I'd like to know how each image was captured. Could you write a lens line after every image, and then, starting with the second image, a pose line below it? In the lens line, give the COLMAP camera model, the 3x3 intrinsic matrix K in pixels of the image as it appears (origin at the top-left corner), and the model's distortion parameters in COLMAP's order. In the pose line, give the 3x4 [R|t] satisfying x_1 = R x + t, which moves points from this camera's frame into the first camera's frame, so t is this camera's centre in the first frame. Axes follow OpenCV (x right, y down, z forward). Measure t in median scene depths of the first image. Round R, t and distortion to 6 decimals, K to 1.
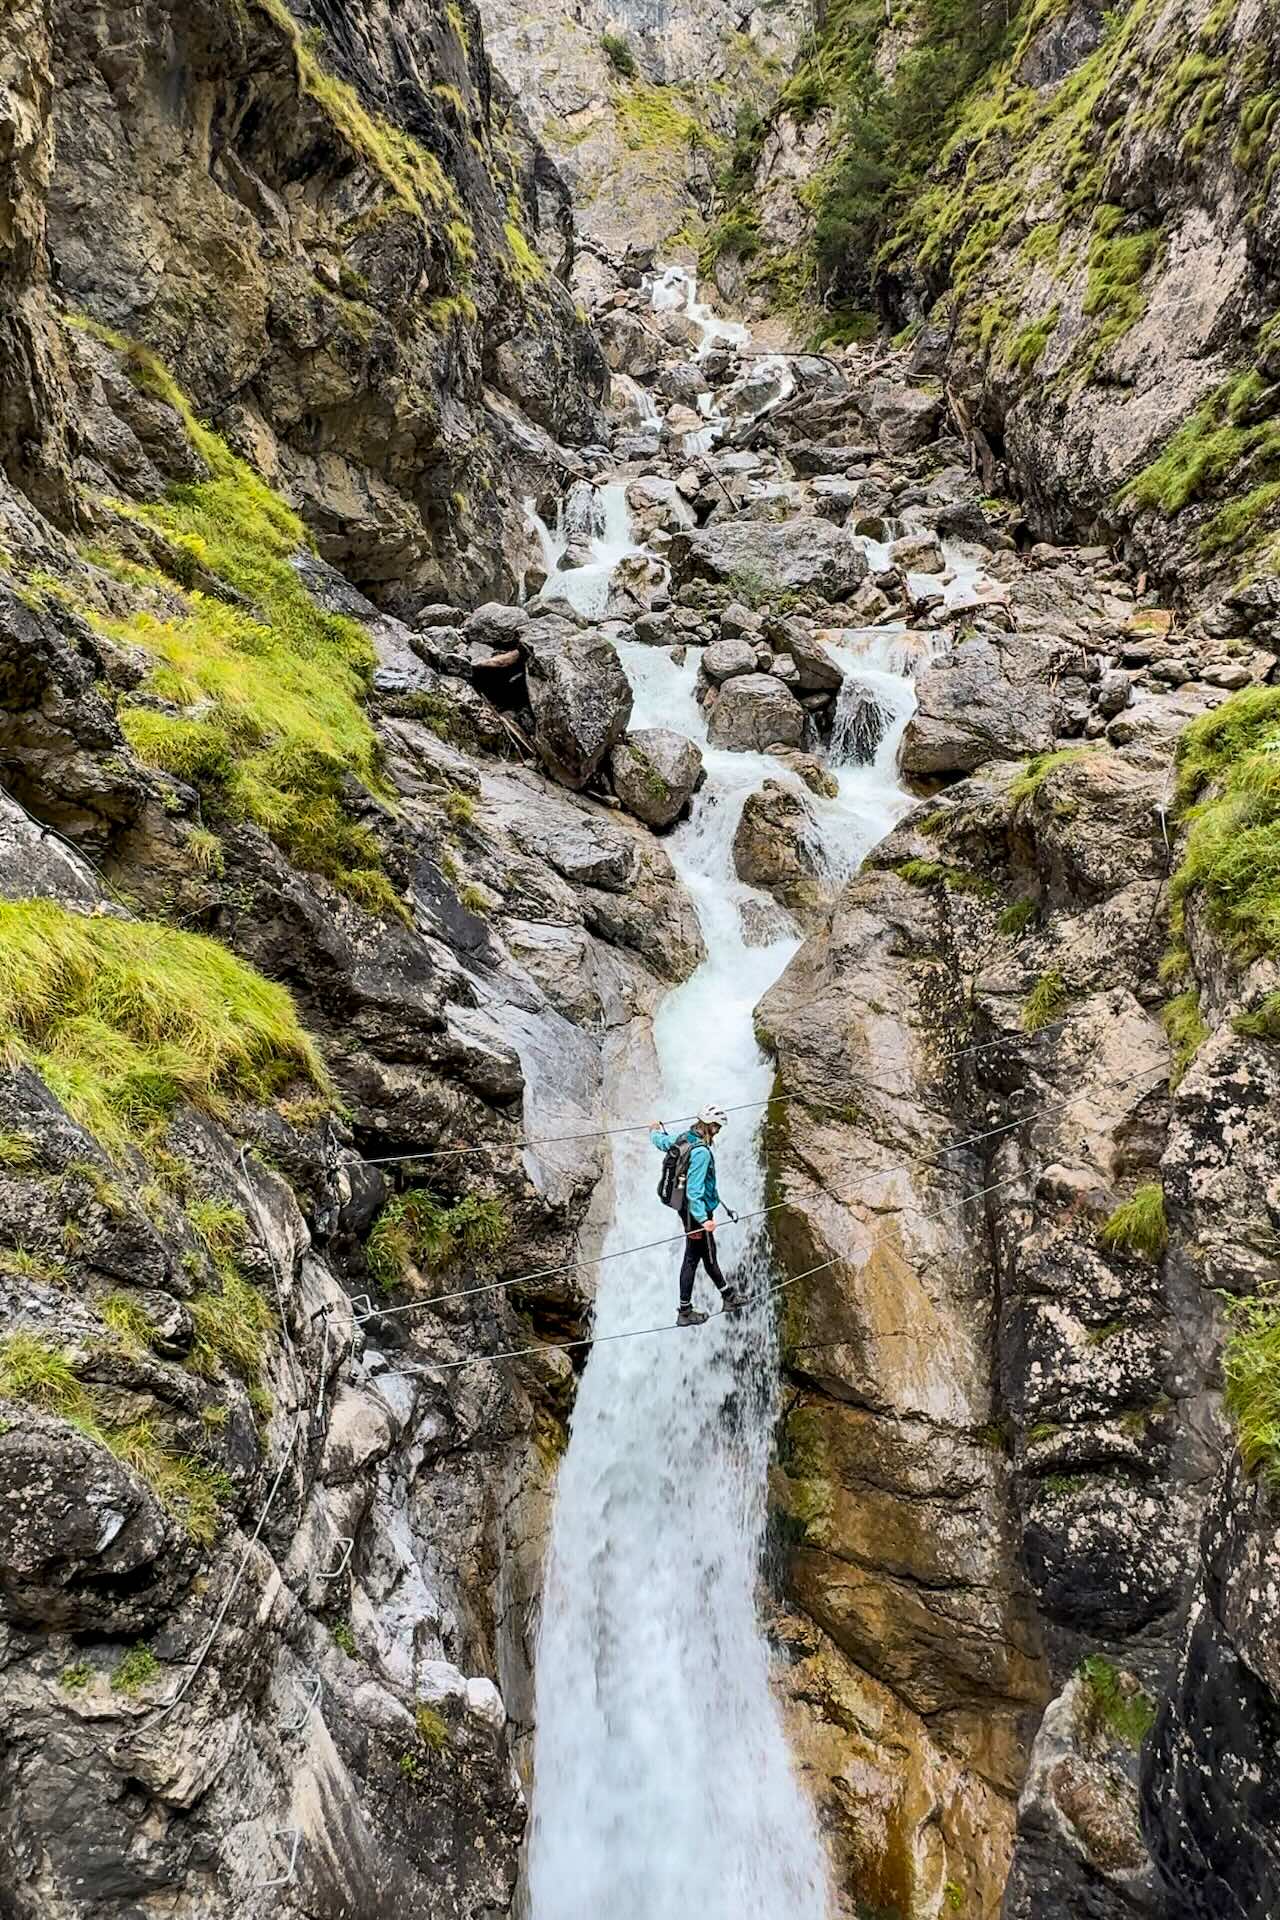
lens RADIAL K [[1448.9, 0, 640.0], [0, 1448.9, 960.0], [0, 0, 1]] dist [-0.011012, 0.005812]
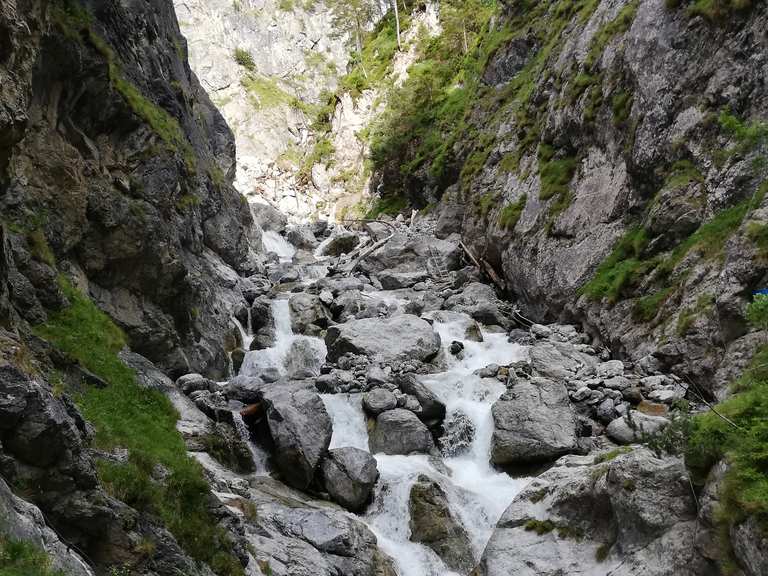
lens RADIAL K [[952.9, 0, 384.0], [0, 952.9, 288.0], [0, 0, 1]] dist [0.177499, -0.696633]
pose [[0.977463, -0.027119, 0.209356, -0.145317], [0.089544, 0.951341, -0.294842, -0.009669], [-0.191173, 0.306944, 0.932330, -0.043920]]
